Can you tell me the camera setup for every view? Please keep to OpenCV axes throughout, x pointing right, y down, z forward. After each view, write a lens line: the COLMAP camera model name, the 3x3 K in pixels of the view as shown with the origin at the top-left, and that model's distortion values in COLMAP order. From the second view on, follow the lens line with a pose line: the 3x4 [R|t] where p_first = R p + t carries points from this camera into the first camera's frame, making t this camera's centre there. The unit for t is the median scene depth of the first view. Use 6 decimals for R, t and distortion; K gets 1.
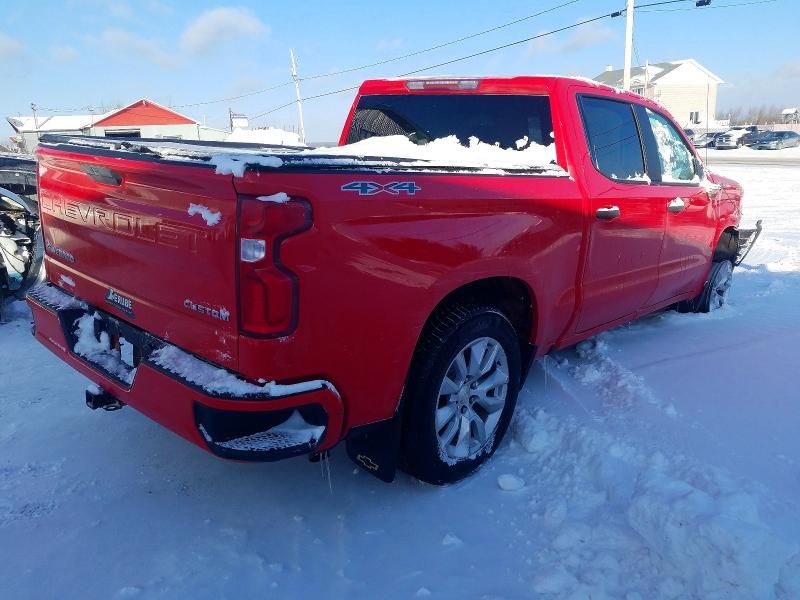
lens RADIAL K [[638.2, 0, 399.9], [0, 638.2, 296.6], [0, 0, 1]] dist [-0.002160, -0.001495]
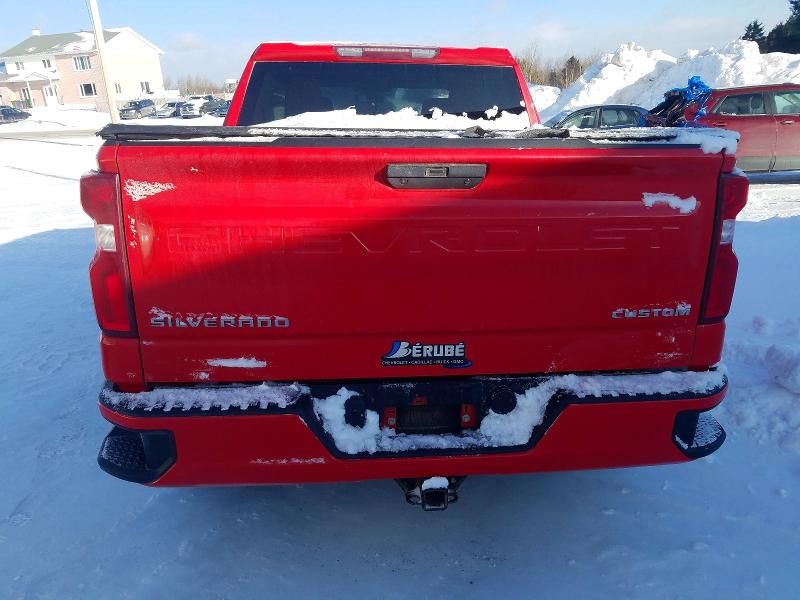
lens RADIAL K [[638.2, 0, 399.6], [0, 638.2, 304.0], [0, 0, 1]] dist [-0.002160, -0.001495]
pose [[0.670465, -0.243971, 0.700682, -0.682642], [0.206322, 0.968449, 0.139780, -0.109810], [-0.712677, 0.050848, 0.699647, 0.376274]]
